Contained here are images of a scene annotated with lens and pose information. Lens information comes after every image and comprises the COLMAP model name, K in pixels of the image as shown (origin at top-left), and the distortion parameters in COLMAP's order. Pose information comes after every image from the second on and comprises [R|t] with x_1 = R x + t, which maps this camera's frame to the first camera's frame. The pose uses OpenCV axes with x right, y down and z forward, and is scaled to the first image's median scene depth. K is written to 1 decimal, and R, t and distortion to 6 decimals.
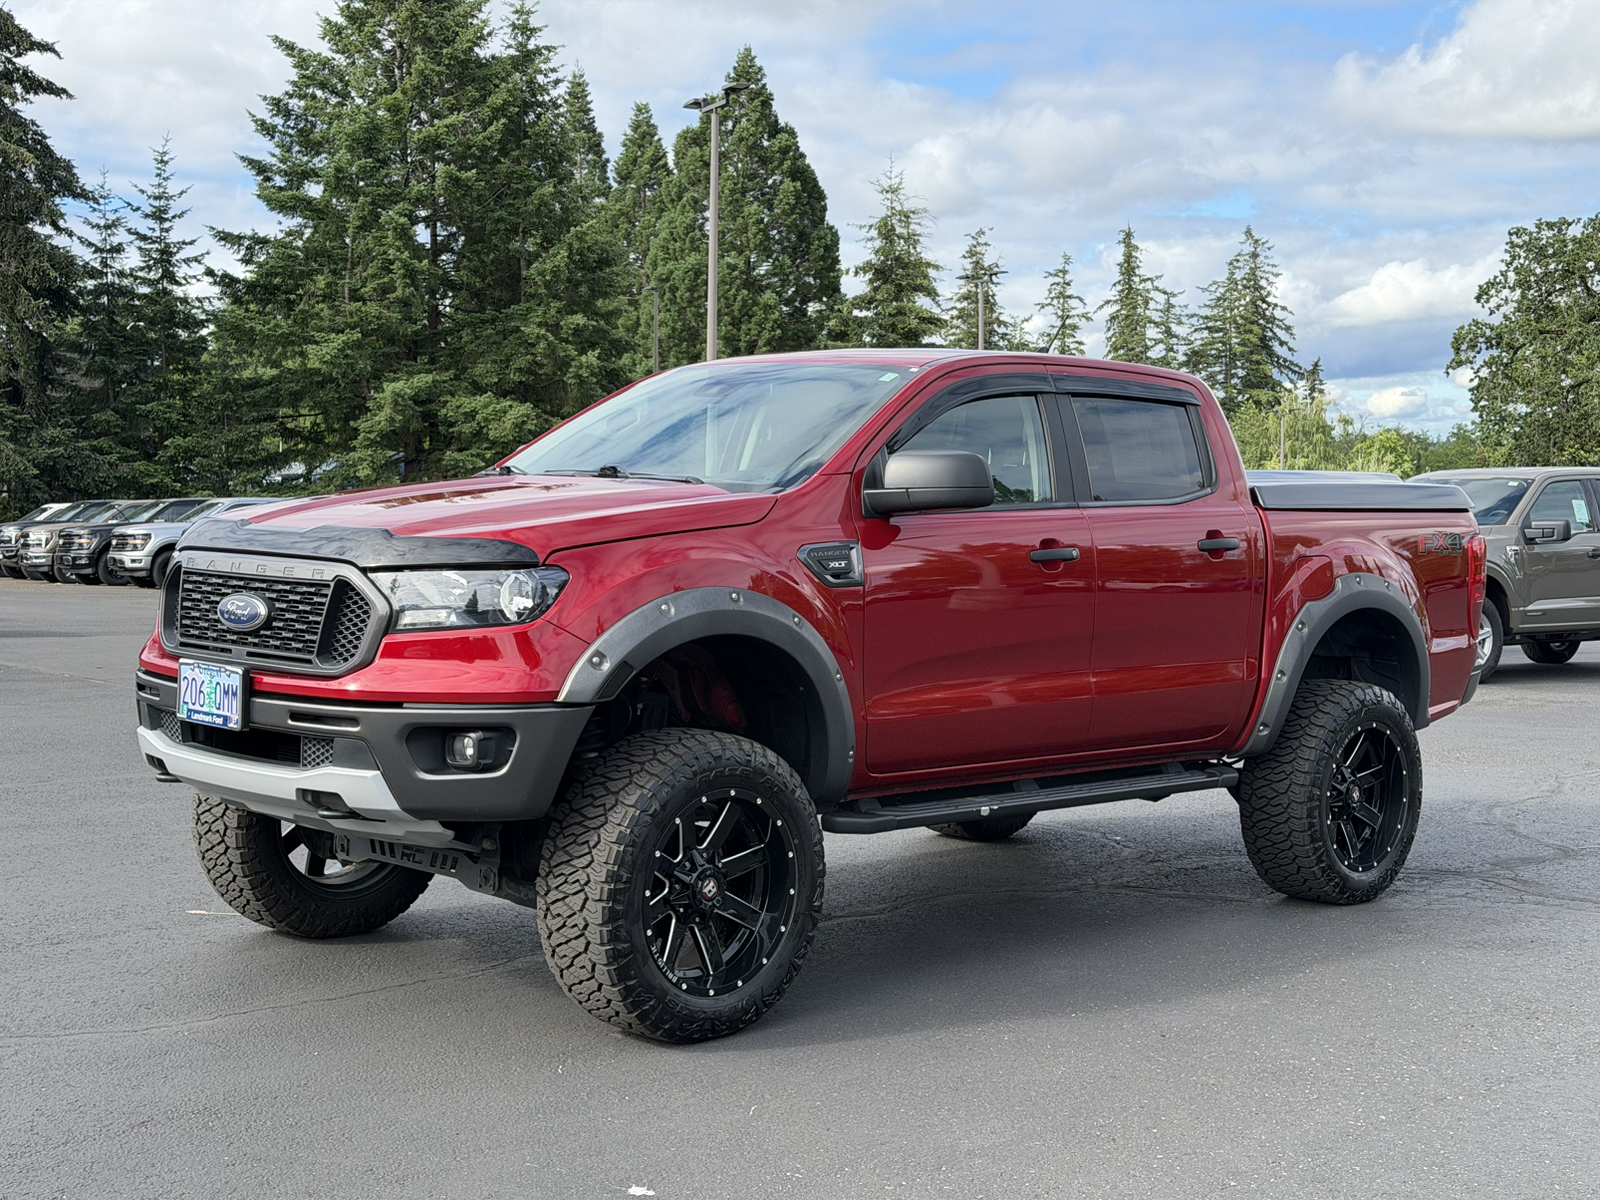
lens RADIAL K [[2267.0, 0, 800.0], [0, 2267.0, 600.0], [0, 0, 1]] dist [0.077758, -0.095649]
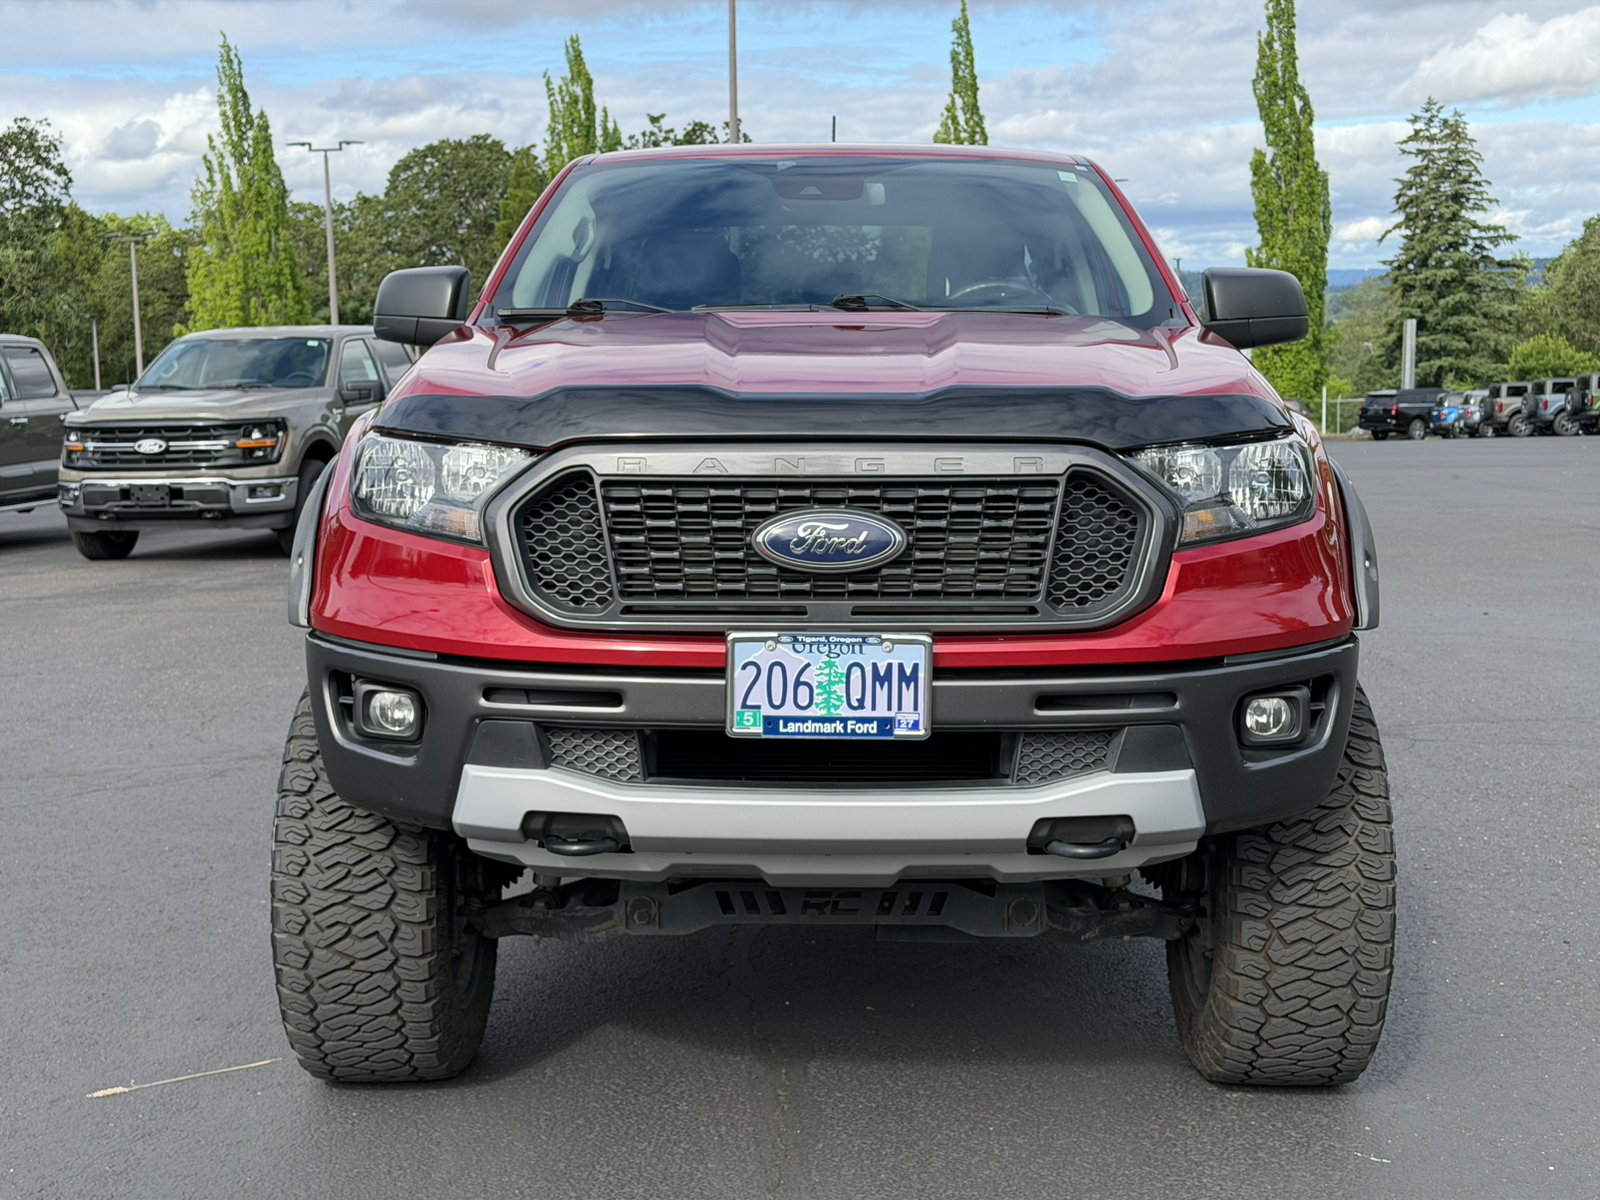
lens RADIAL K [[2542.9, 0, 800.0], [0, 2542.9, 600.0], [0, 0, 1]] dist [0.236718, -0.118332]
pose [[0.725328, -0.106160, 0.680168, -0.704133], [0.057012, 0.993907, 0.094332, -0.042370], [-0.686038, -0.029644, 0.726961, 0.530721]]
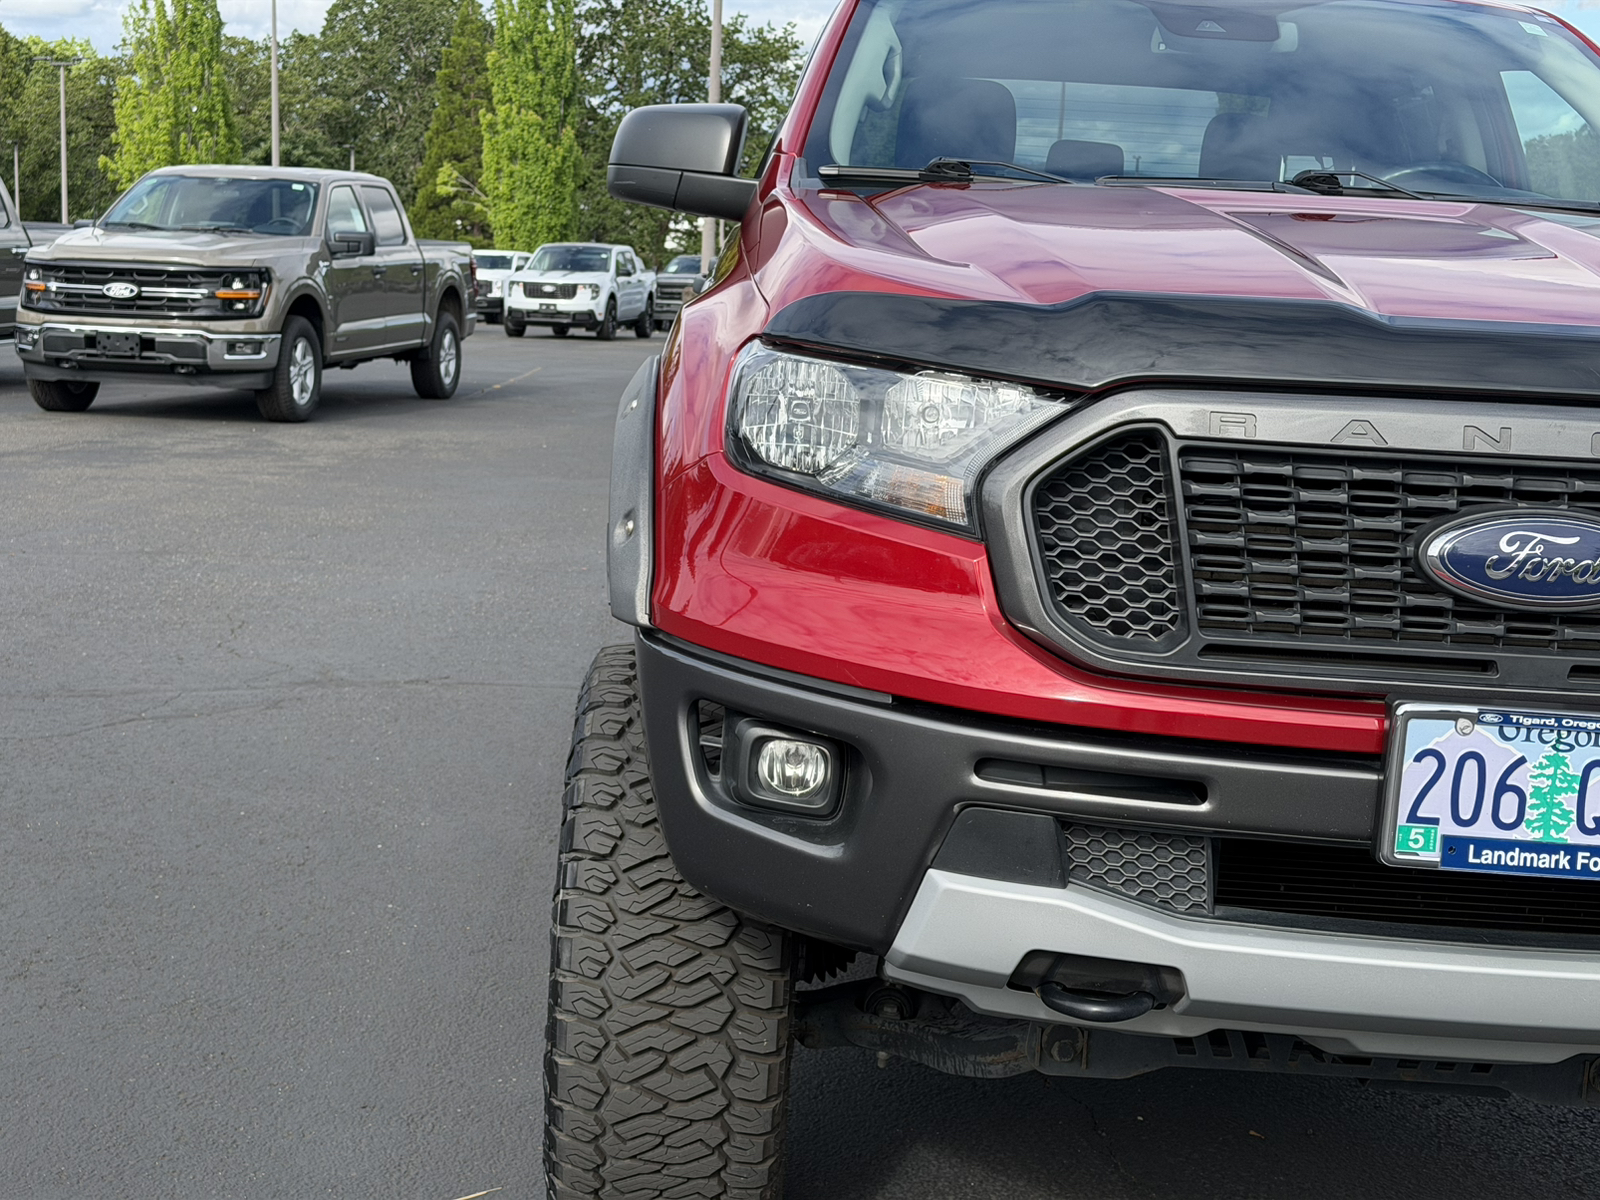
lens RADIAL K [[2456.9, 0, 800.0], [0, 2456.9, 600.0], [0, 0, 1]] dist [0.246456, -0.565871]
pose [[0.693971, -0.105444, 0.712240, -0.626395], [-0.002336, 0.988883, 0.148675, -0.049390], [-0.719999, -0.104840, 0.686010, 0.811863]]
